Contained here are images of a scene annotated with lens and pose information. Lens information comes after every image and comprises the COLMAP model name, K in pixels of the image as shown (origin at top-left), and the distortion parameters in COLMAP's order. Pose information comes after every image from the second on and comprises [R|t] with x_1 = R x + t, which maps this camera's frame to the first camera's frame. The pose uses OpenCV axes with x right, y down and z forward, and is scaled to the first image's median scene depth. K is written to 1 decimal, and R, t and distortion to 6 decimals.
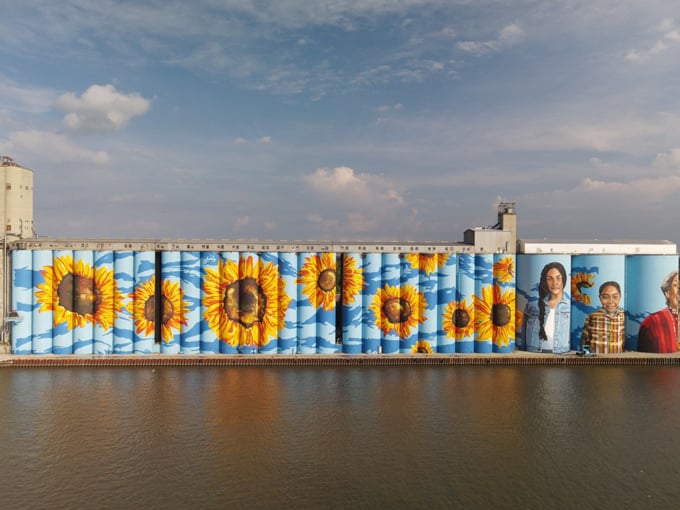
lens RADIAL K [[504.8, 0, 350.0], [0, 504.8, 255.1], [0, 0, 1]] dist [0.014263, 0.000784]
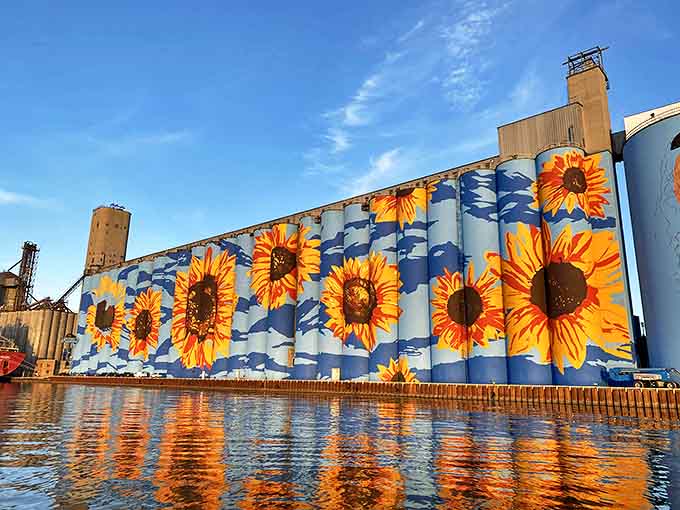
lens RADIAL K [[504.8, 0, 350.0], [0, 504.8, 255.1], [0, 0, 1]] dist [0.014263, 0.000784]
pose [[0.723606, -0.160954, -0.671185, 0.462129], [-0.005073, 0.971164, -0.238359, 0.191960], [0.690195, 0.175883, 0.701923, 0.599017]]
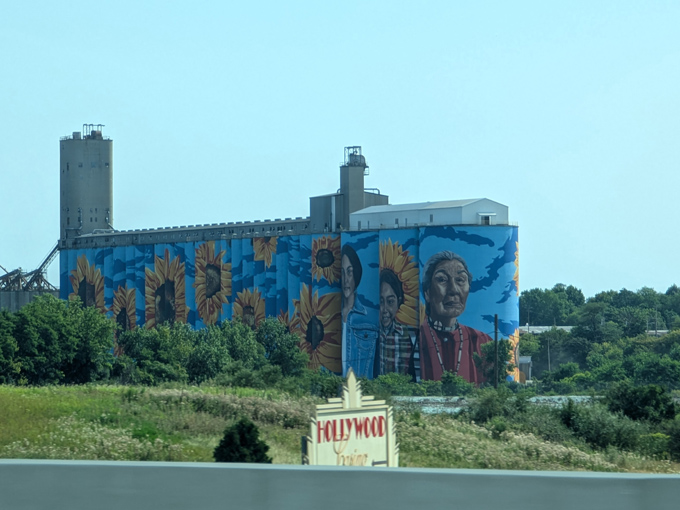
lens RADIAL K [[4380.7, 0, 340.0], [0, 4380.7, 255.0], [0, 0, 1]] dist [-2.819977, -5.499305]
pose [[0.342160, -0.026352, -0.939272, 5.365405], [0.001272, 0.999619, -0.027582, 0.172071], [0.939641, 0.008243, 0.342064, -0.795928]]
